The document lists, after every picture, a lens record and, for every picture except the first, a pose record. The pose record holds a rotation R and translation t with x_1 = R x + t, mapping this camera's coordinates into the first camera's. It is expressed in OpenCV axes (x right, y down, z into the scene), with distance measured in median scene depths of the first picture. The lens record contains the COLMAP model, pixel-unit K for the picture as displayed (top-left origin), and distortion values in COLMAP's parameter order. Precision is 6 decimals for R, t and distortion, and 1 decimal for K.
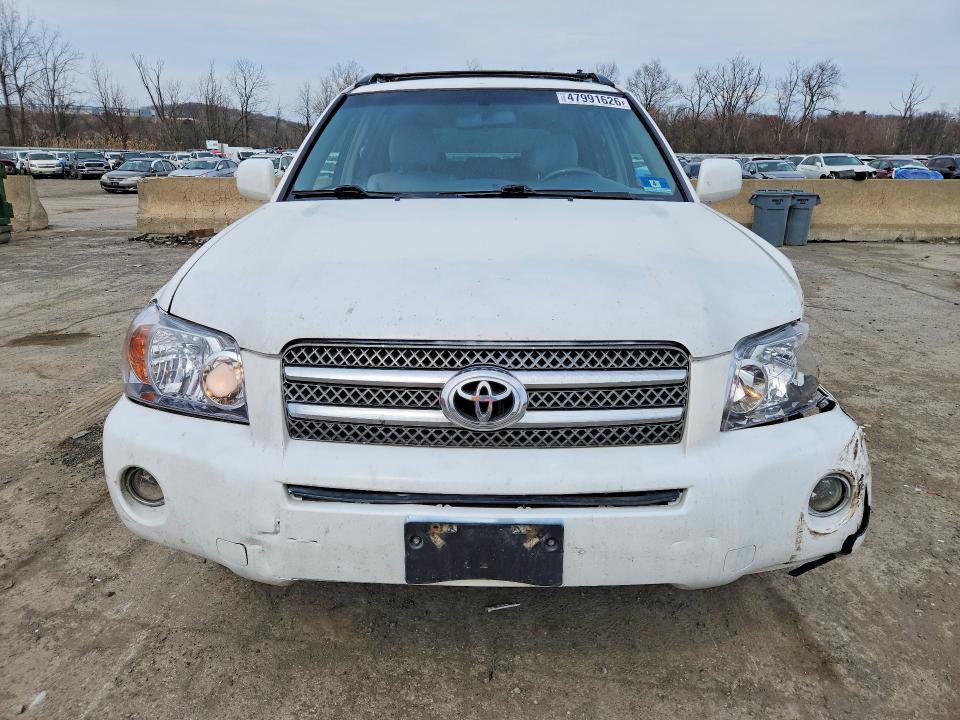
lens RADIAL K [[659.9, 0, 479.1], [0, 659.9, 359.0], [0, 0, 1]] dist [0.042577, -0.031641]
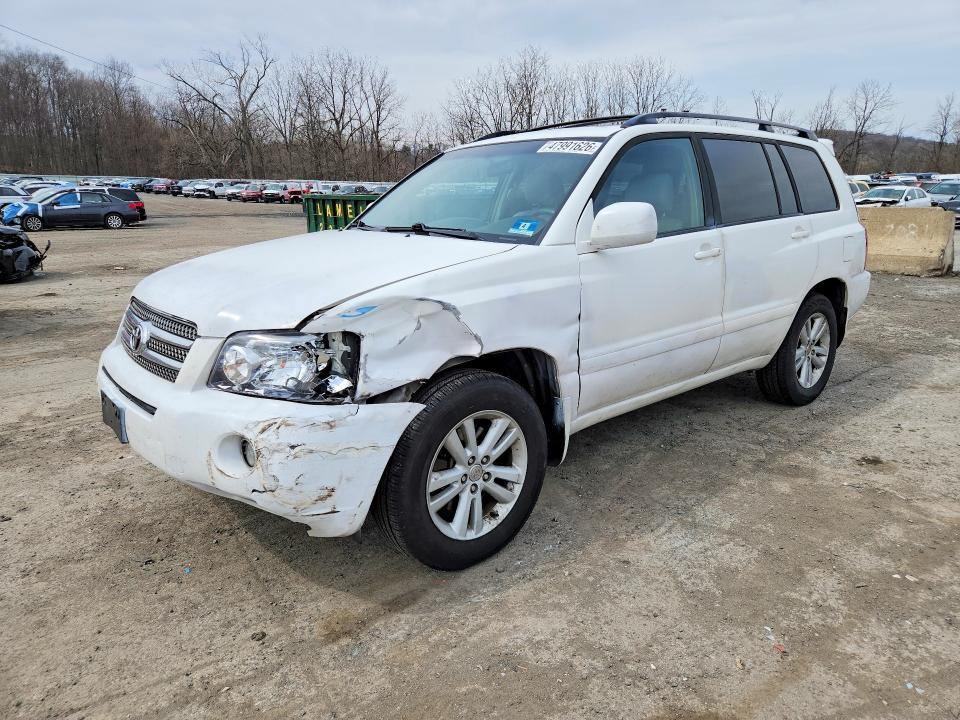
lens RADIAL K [[659.9, 0, 480.4], [0, 659.9, 354.1], [0, 0, 1]] dist [0.042577, -0.031641]
pose [[0.651751, 0.175558, -0.737834, 1.452406], [-0.207598, 0.976982, 0.049083, -0.130458], [0.729468, 0.121183, 0.673195, 0.328272]]
